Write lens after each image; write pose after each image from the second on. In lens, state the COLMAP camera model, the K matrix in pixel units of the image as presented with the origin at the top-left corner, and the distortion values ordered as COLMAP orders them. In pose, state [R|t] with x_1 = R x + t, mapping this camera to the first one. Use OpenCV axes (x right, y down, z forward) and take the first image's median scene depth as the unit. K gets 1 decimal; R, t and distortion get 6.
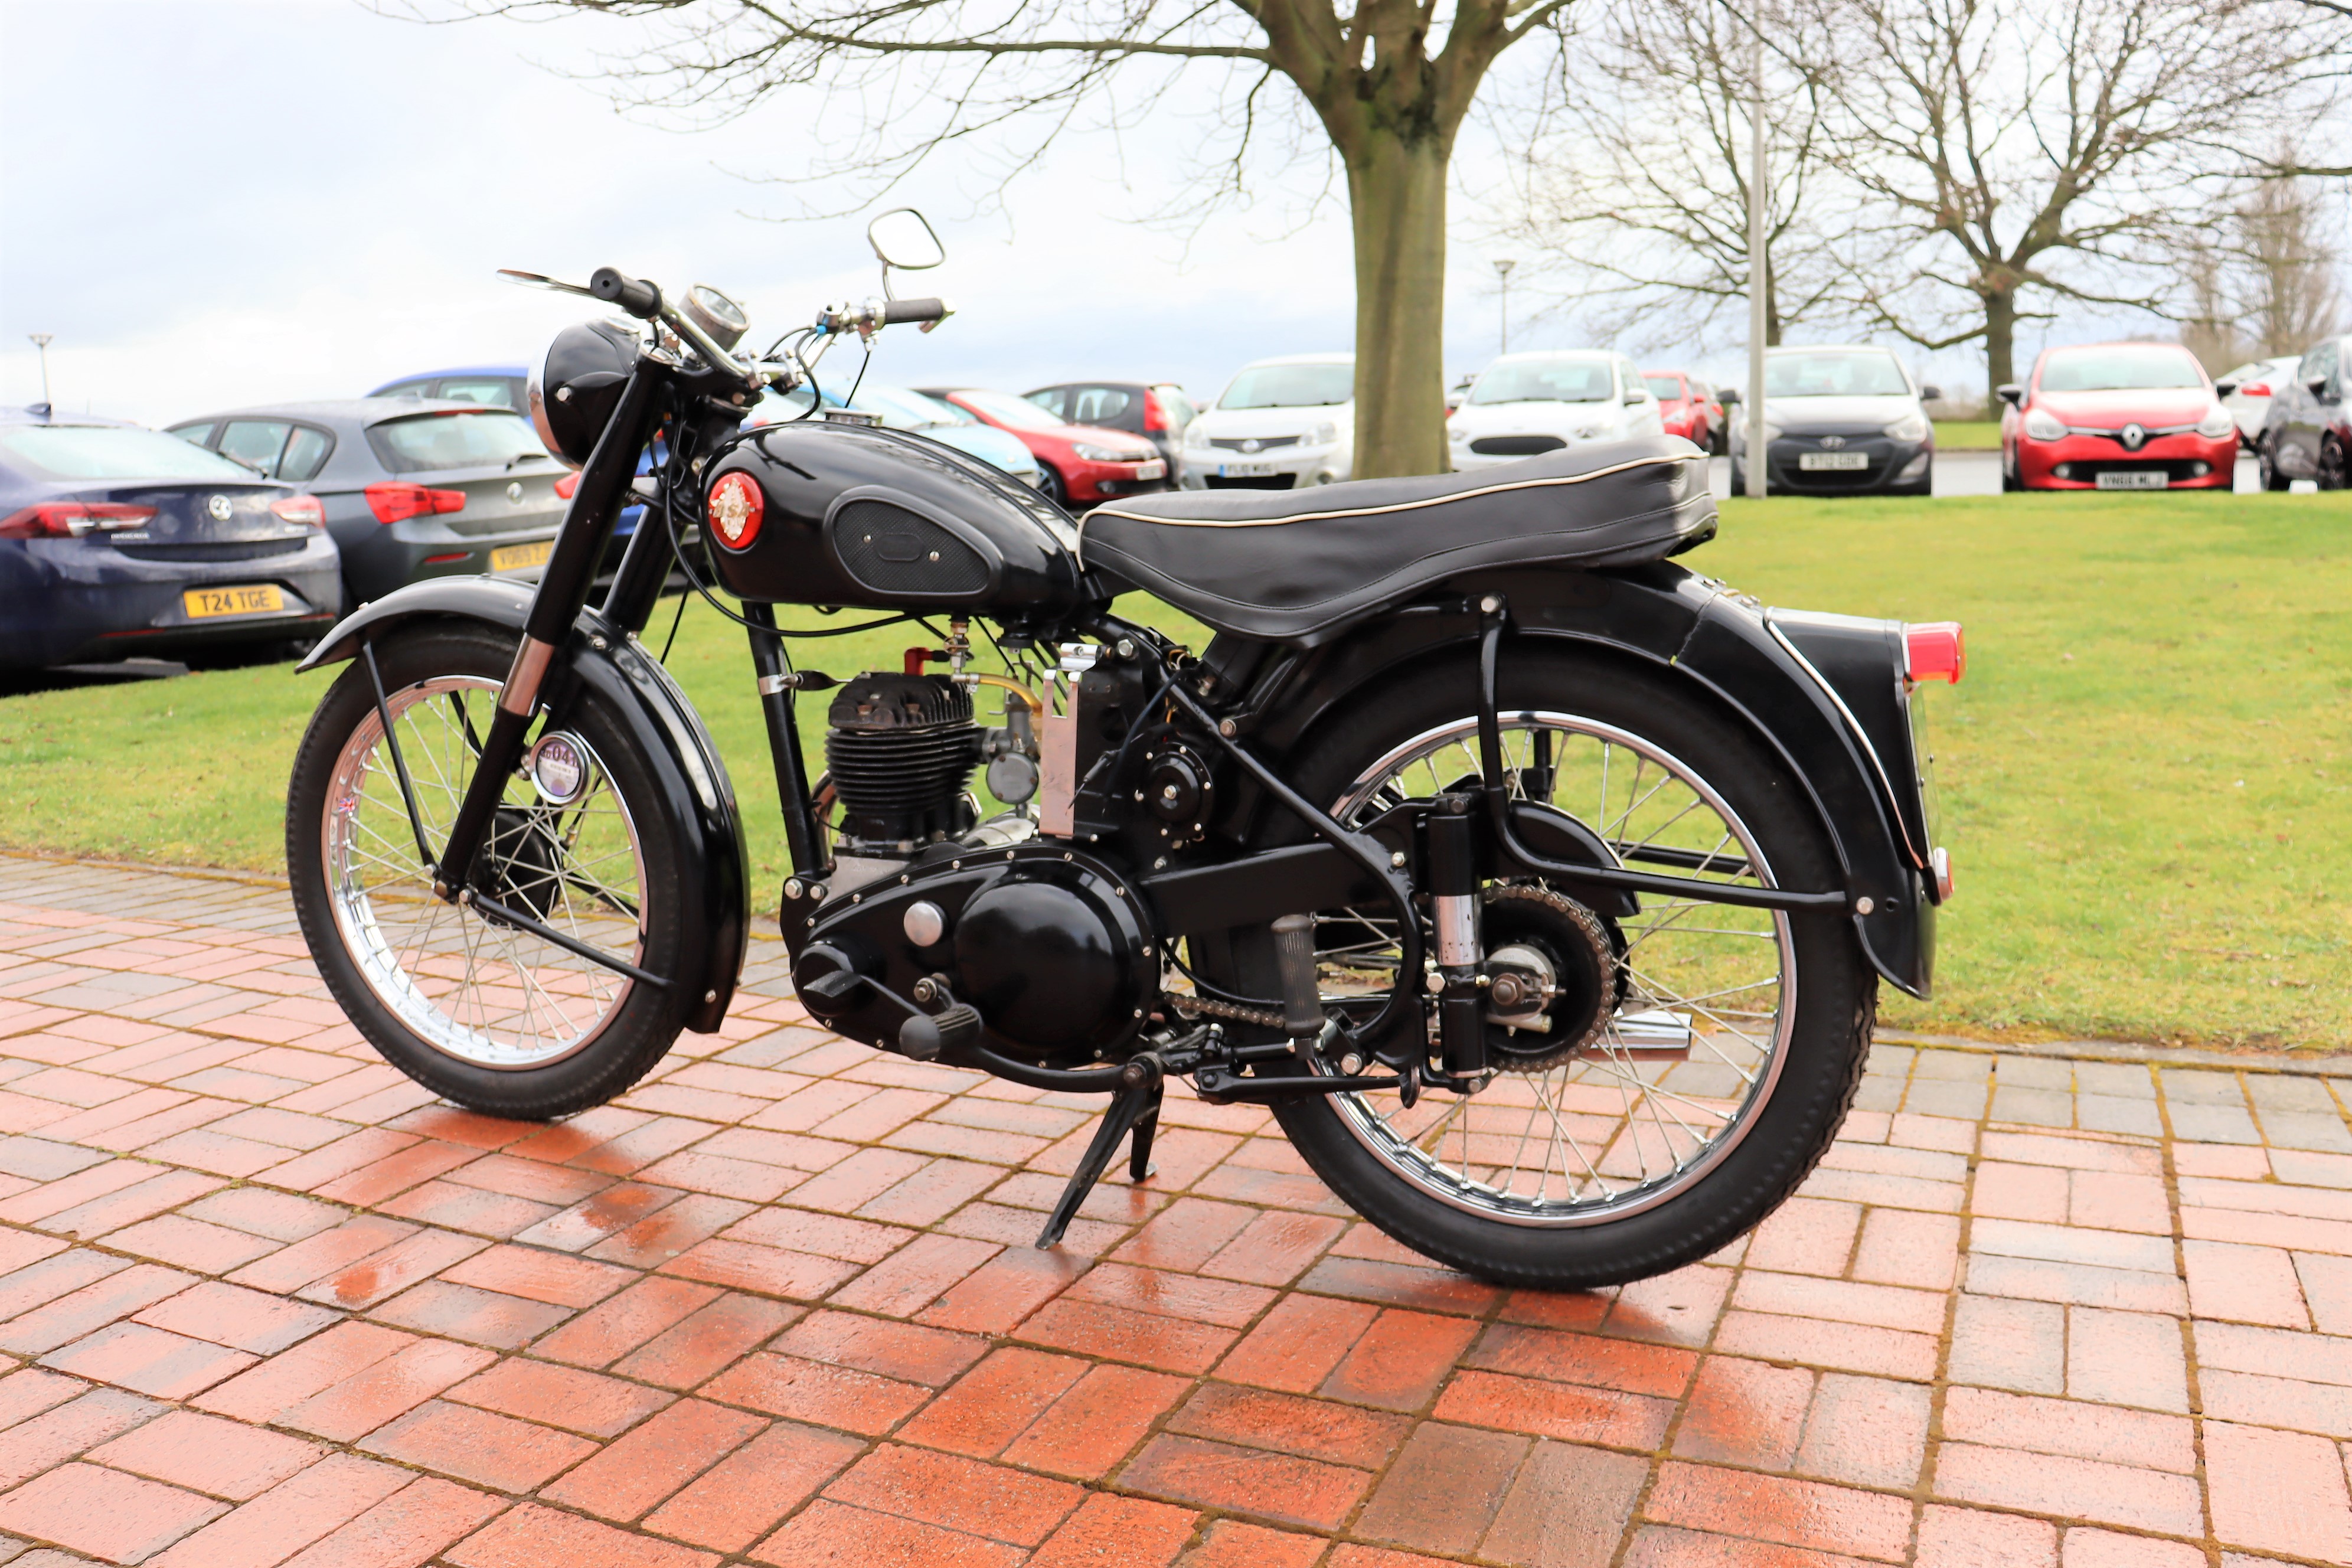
lens RADIAL K [[2027.6, 0, 1274.7], [0, 2027.6, 853.1], [0, 0, 1]] dist [-0.086305, 0.108223]
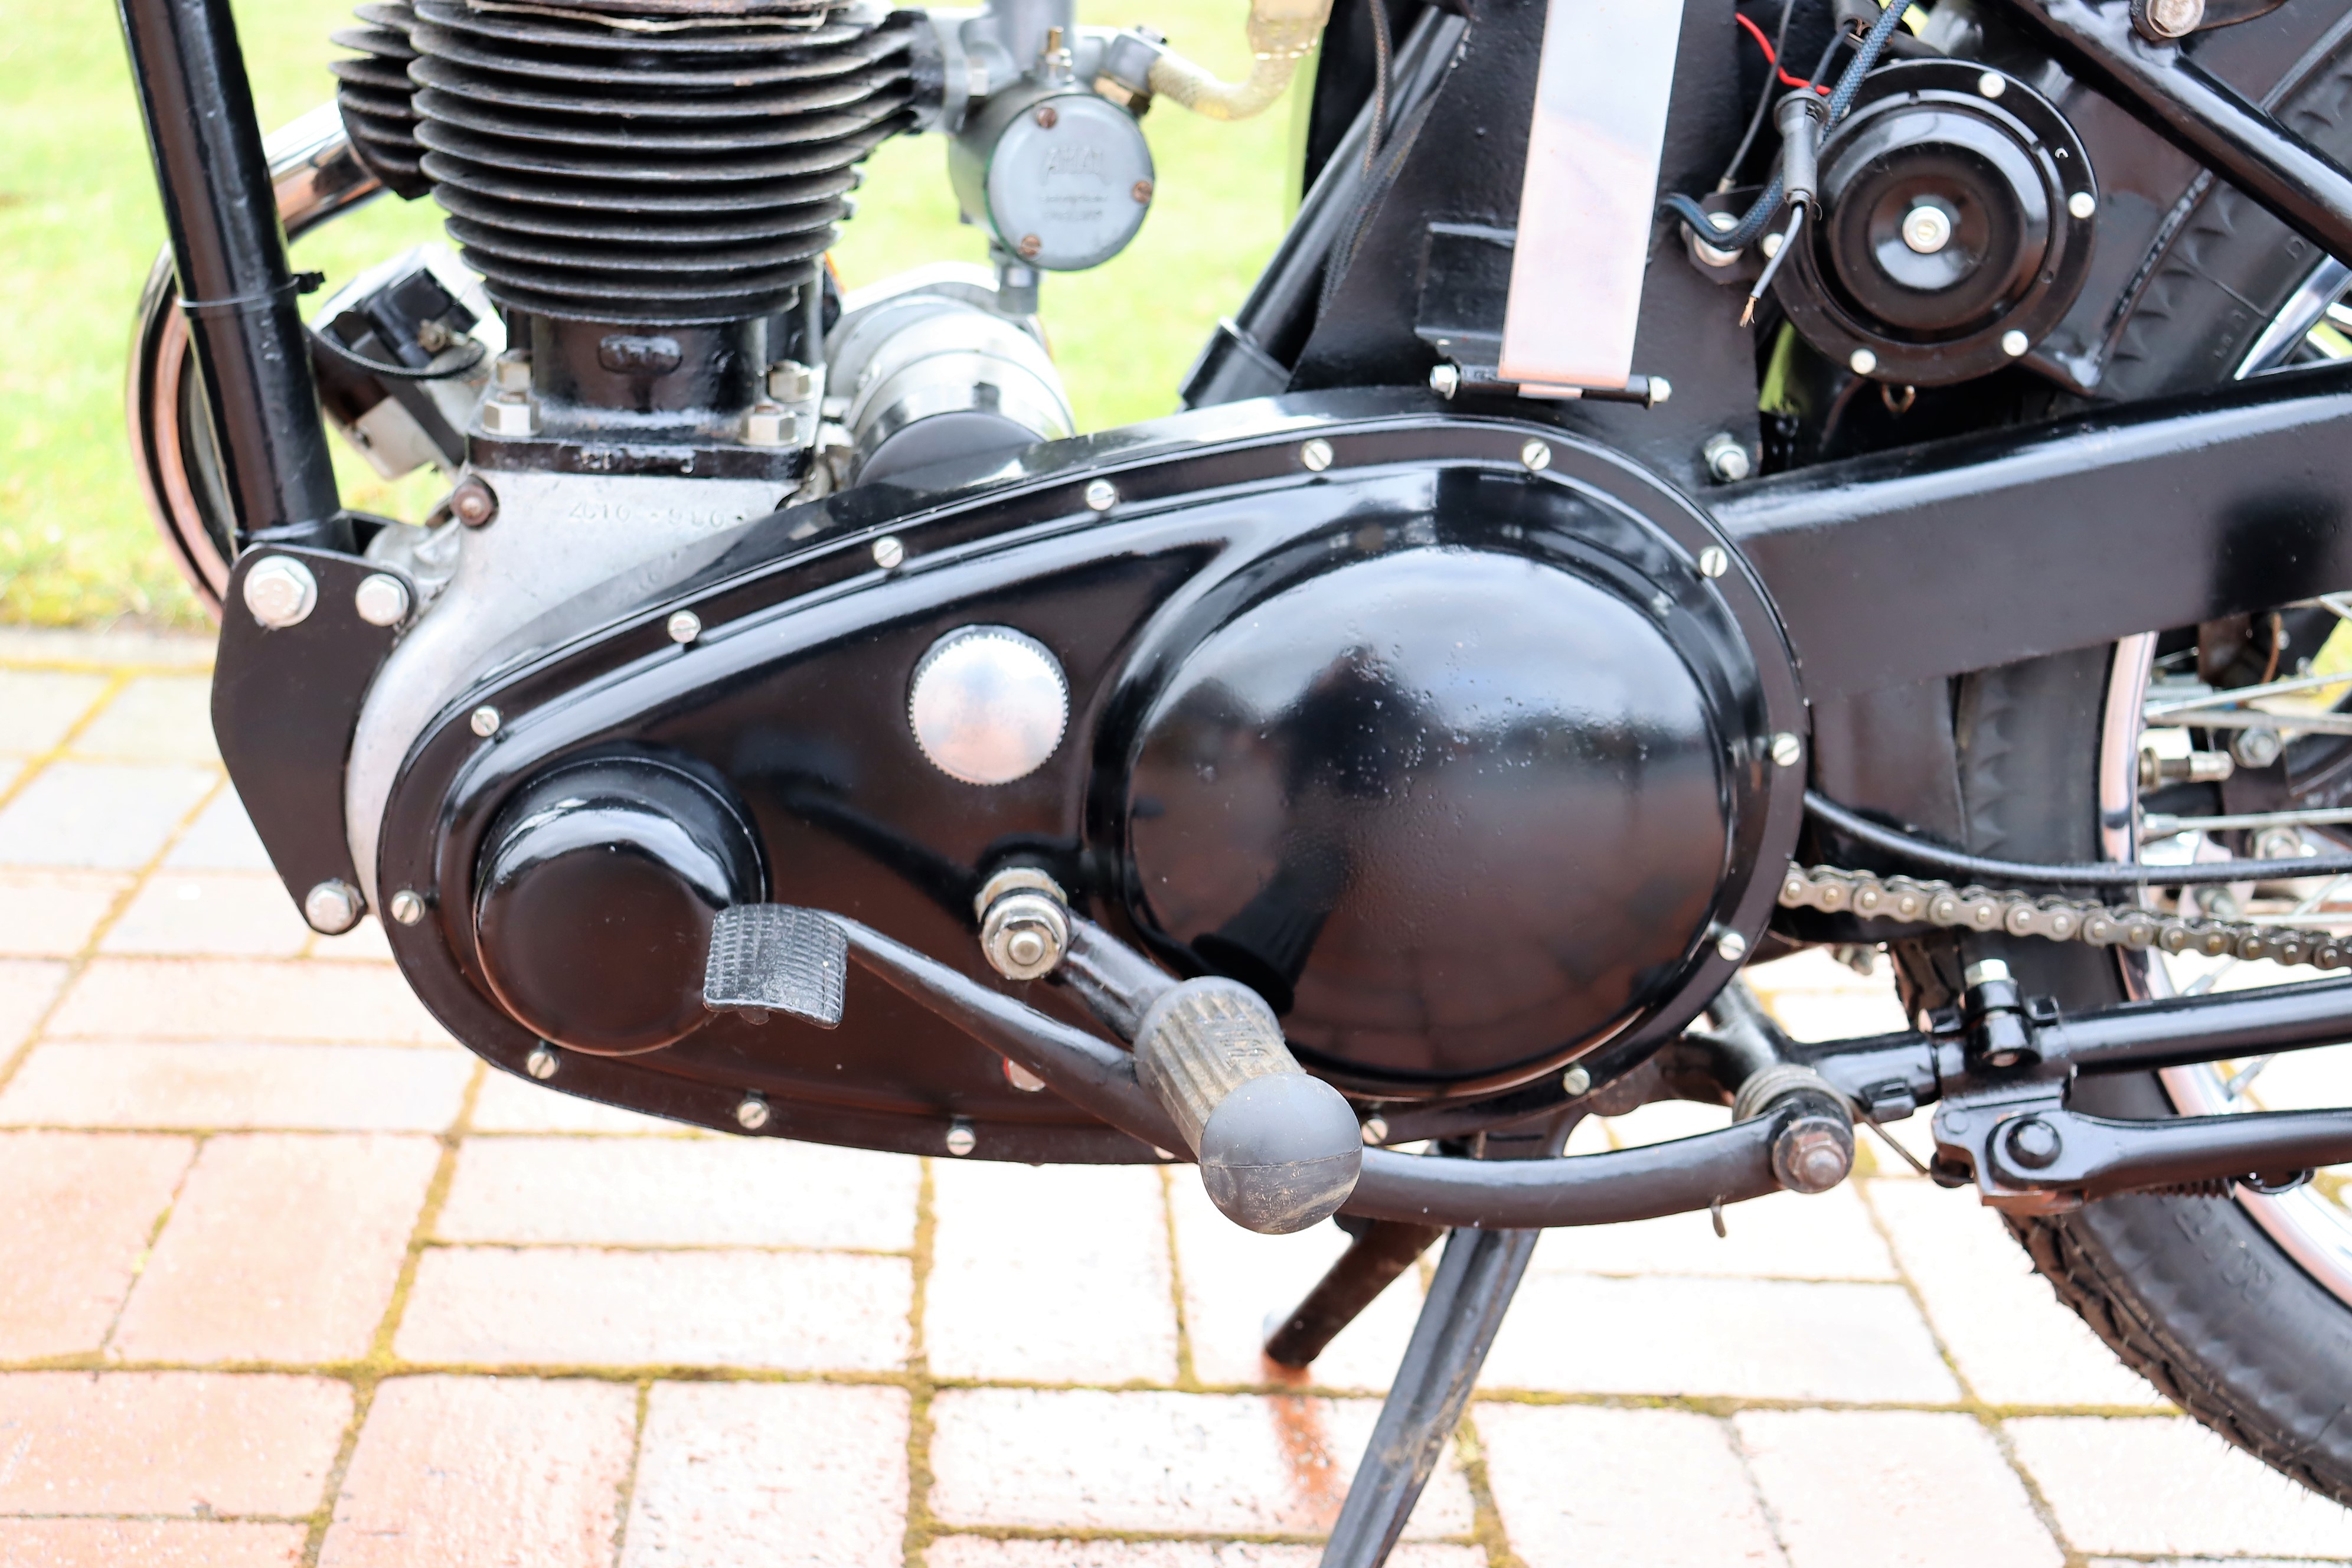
lens RADIAL K [[3559.5, 0, 1173.7], [0, 3559.5, 802.4], [0, 0, 1]] dist [0.055672, 0.000000]
pose [[0.890941, -0.082847, 0.446498, -0.067785], [0.017813, 0.988837, 0.147932, -0.004514], [-0.453770, -0.123845, 0.882471, 0.098776]]
